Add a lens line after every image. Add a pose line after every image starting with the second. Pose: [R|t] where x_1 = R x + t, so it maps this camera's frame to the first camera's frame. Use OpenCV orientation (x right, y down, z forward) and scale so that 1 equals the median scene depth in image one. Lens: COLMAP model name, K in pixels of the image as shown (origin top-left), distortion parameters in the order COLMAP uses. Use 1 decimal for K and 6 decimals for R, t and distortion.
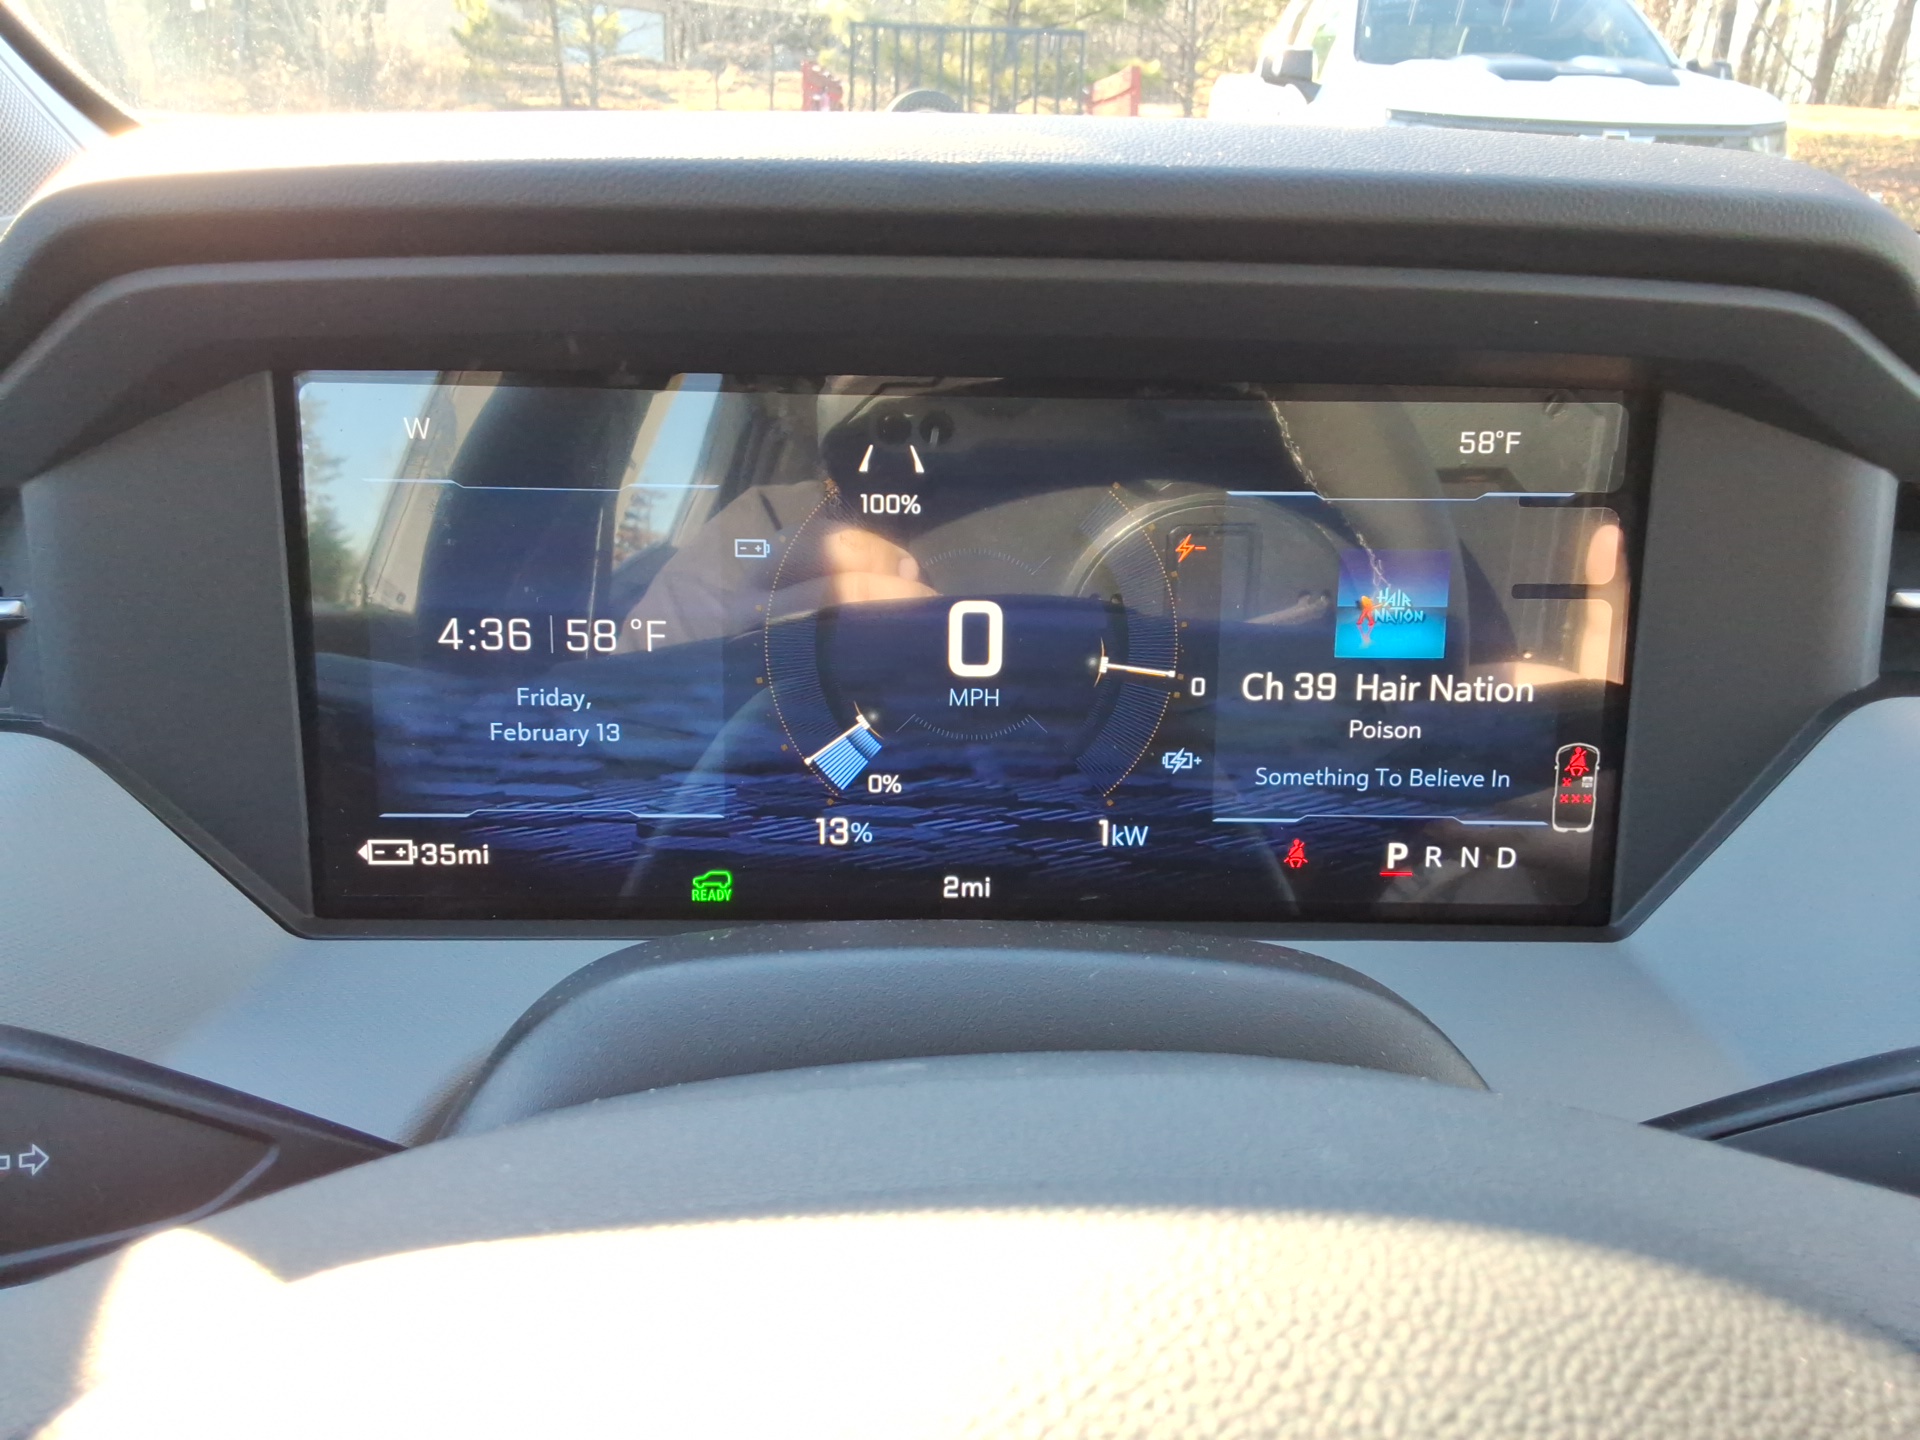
lens RADIAL K [[1565.1, 0, 973.1], [0, 1565.1, 698.2], [0, 0, 1]] dist [0.108332, -0.164894]
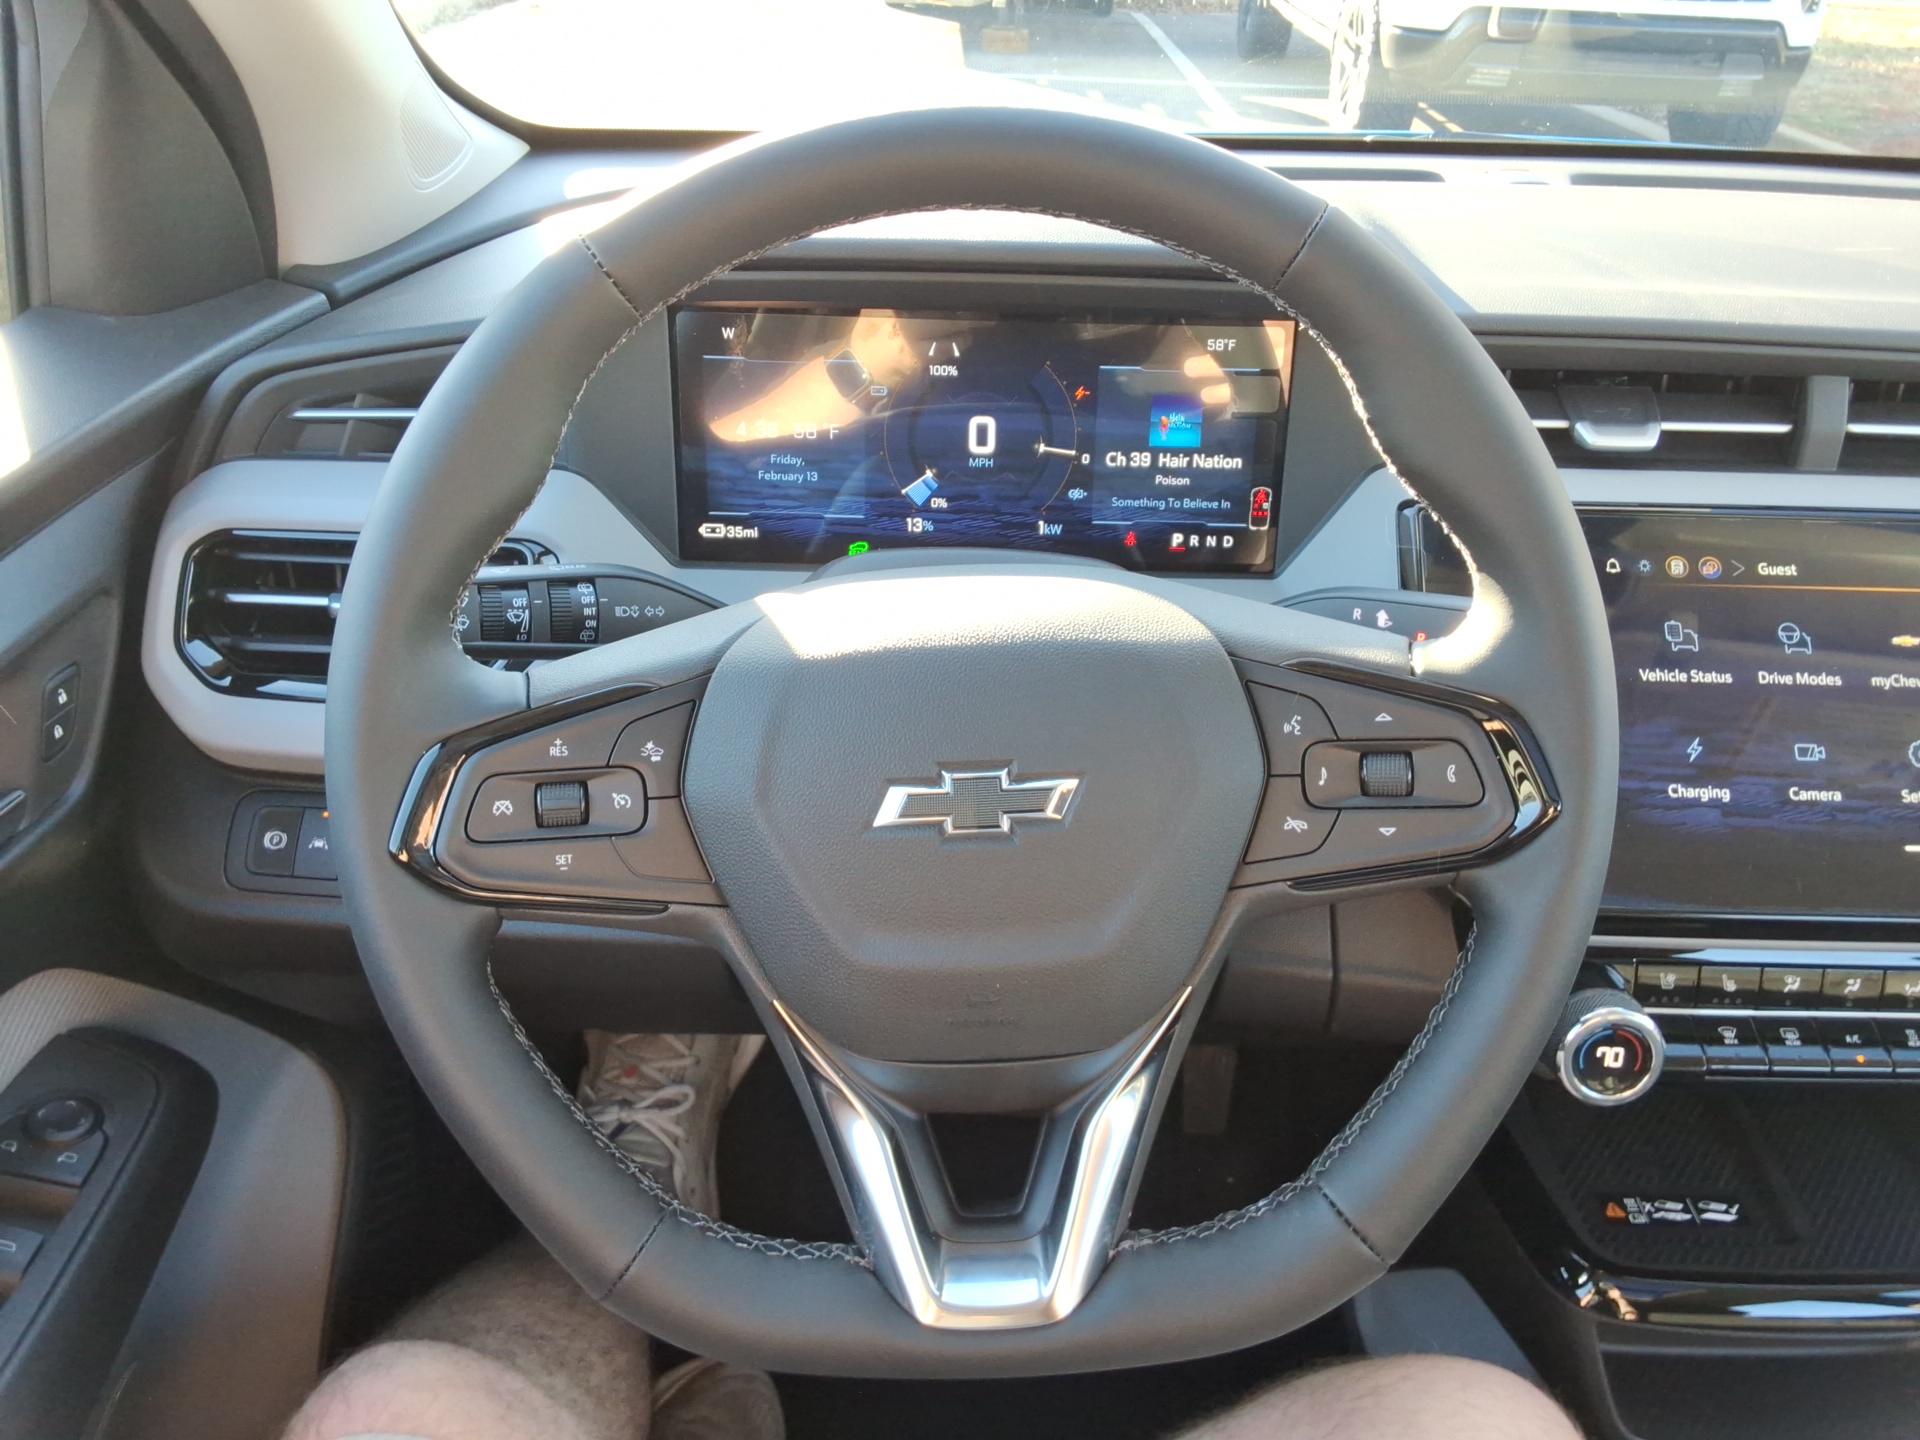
lens RADIAL K [[1565.1, 0, 975.7], [0, 1565.1, 688.4], [0, 0, 1]] dist [0.108332, -0.164894]
pose [[0.999836, 0.014589, -0.010726, 0.020830], [-0.013036, 0.991059, 0.132783, 0.020540], [0.012568, -0.132621, 0.991087, -1.165101]]
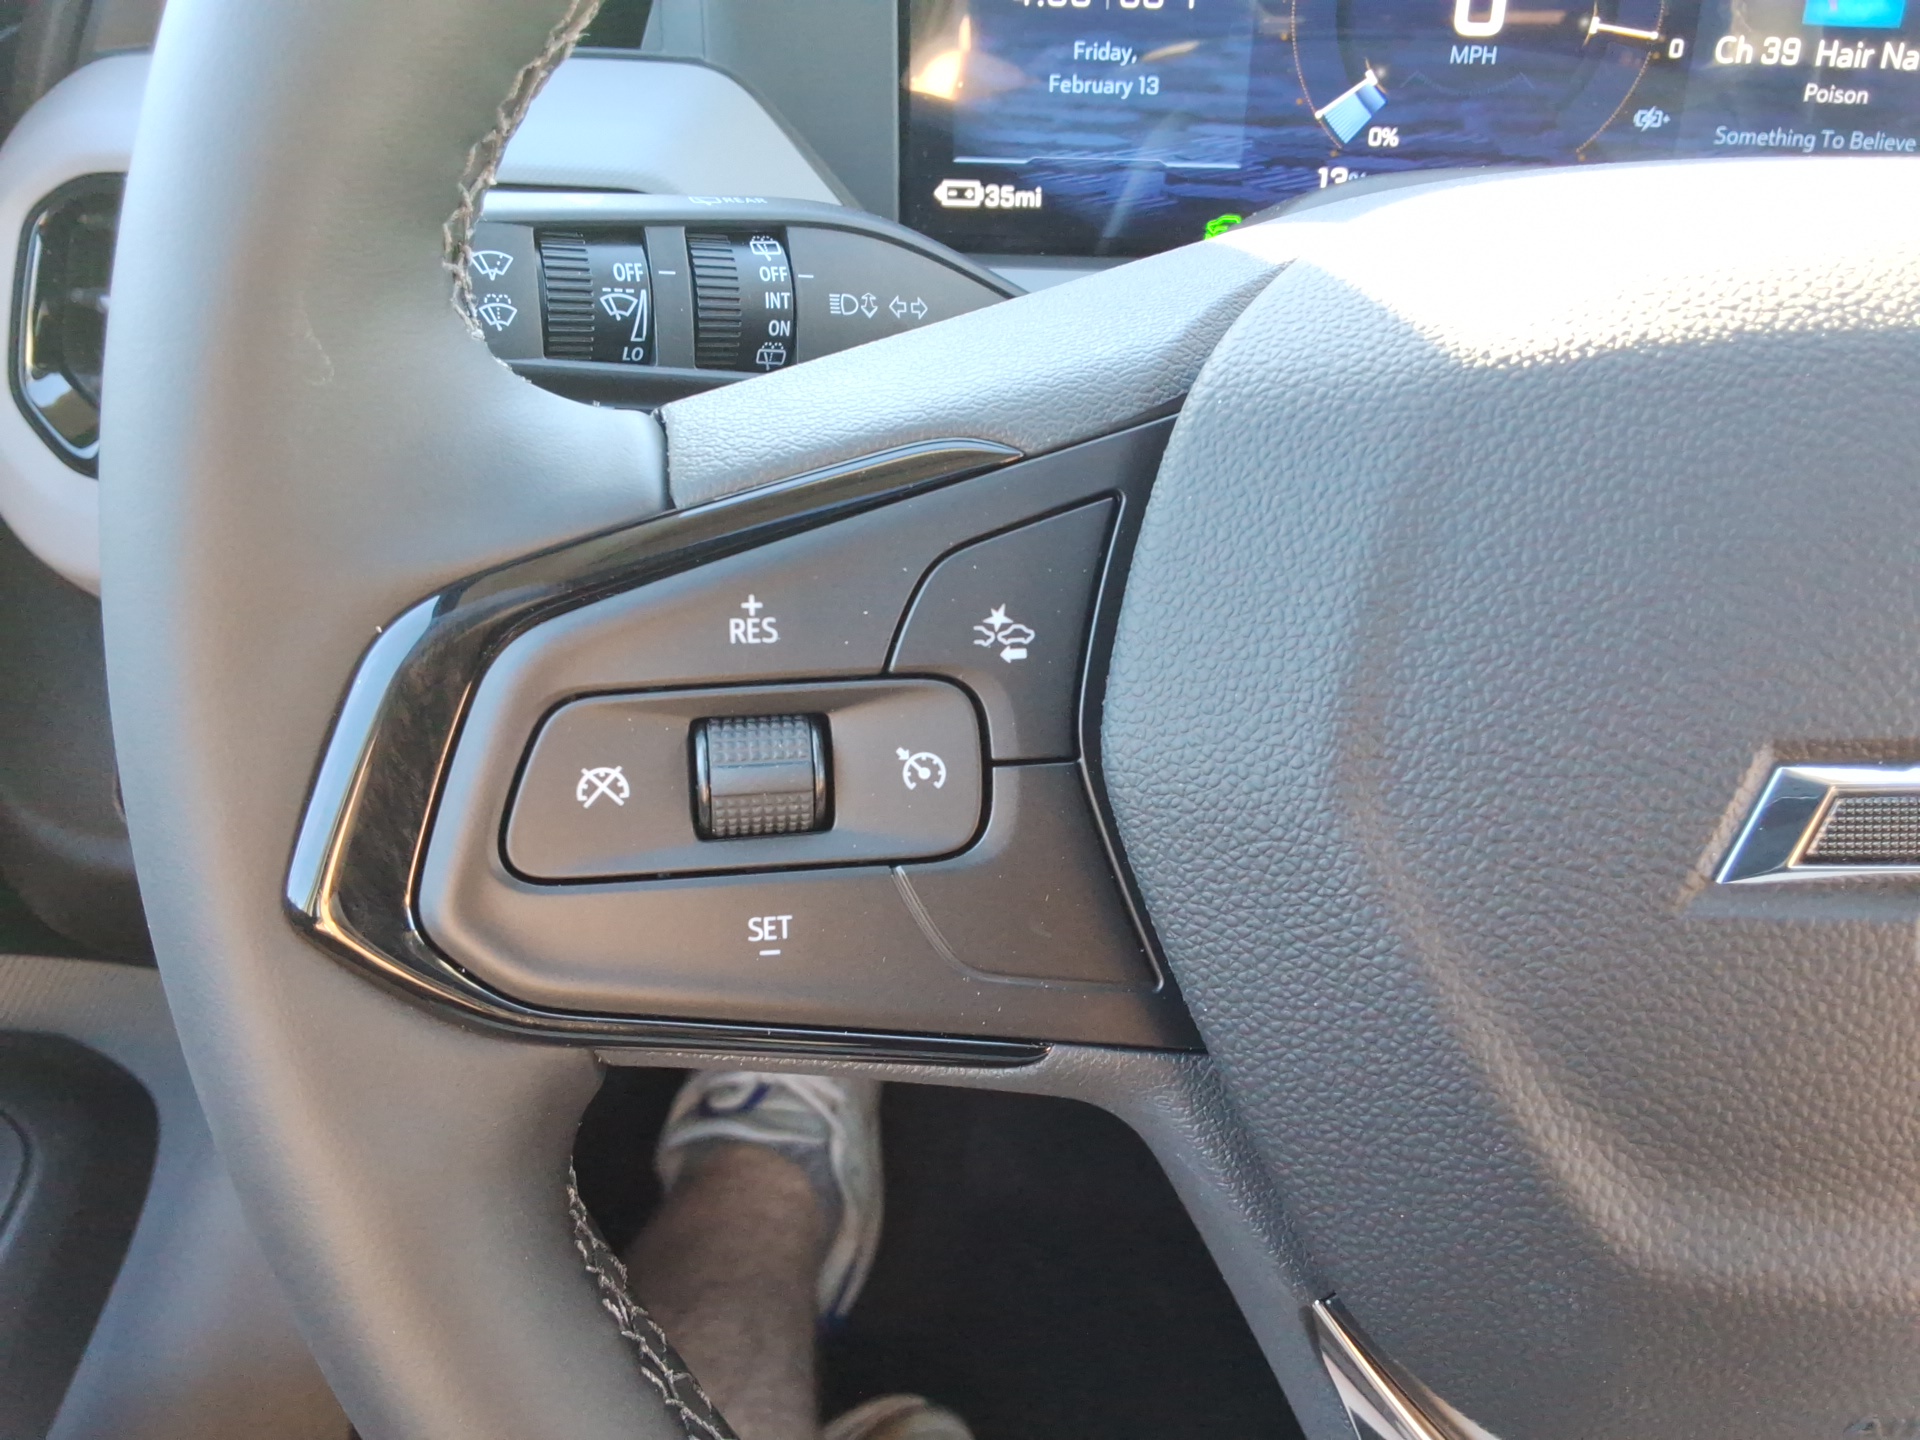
lens RADIAL K [[1565.1, 0, 959.2], [0, 1565.1, 716.5], [0, 0, 1]] dist [0.108332, -0.164894]
pose [[0.996733, 0.039920, -0.070218, -0.266824], [-0.020009, 0.964268, 0.264172, 0.162122], [0.078255, -0.261904, 0.961916, -0.257428]]
